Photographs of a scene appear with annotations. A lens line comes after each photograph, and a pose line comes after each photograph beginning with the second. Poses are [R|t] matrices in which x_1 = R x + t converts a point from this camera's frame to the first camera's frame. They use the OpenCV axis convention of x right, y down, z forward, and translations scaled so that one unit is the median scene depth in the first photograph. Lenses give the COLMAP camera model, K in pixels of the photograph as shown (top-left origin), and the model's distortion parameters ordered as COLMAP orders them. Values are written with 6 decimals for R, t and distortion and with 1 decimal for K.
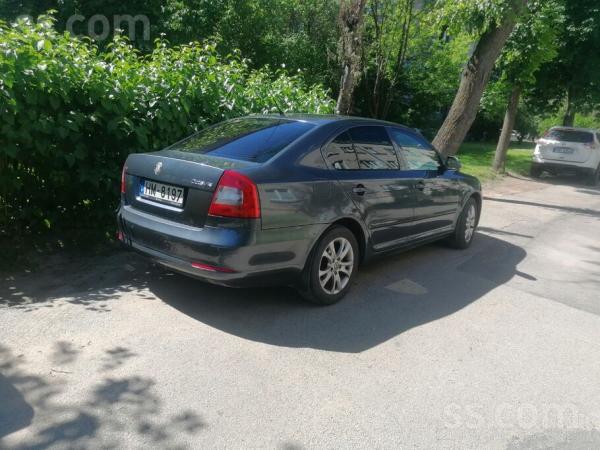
lens RADIAL K [[412.8, 0, 301.8], [0, 412.8, 221.1], [0, 0, 1]] dist [0.032087, -0.039485]
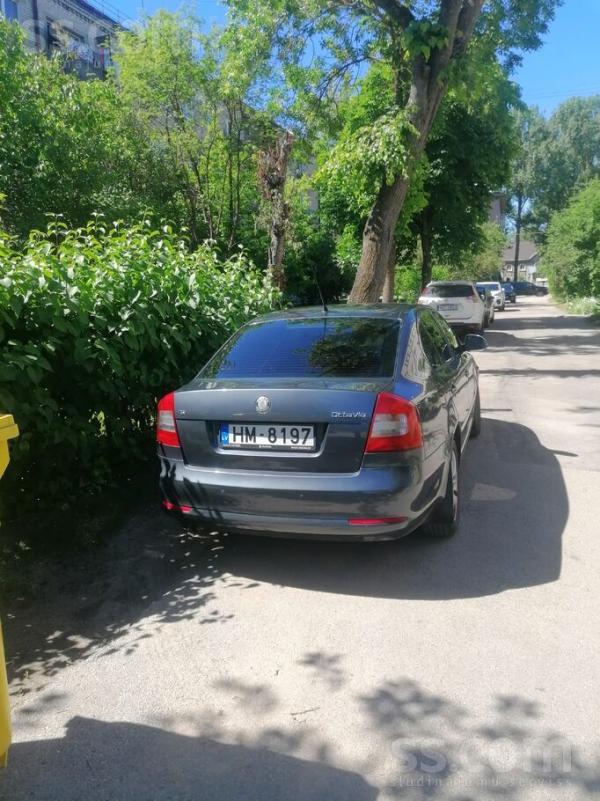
lens RADIAL K [[551.1, 0, 303.3], [0, 551.1, 396.5], [0, 0, 1]] dist [0.032087, -0.039485]
pose [[0.925299, -0.160447, 0.343625, -0.589651], [0.177210, 0.984013, -0.017724, -0.107498], [-0.335288, 0.077294, 0.938940, 0.049445]]
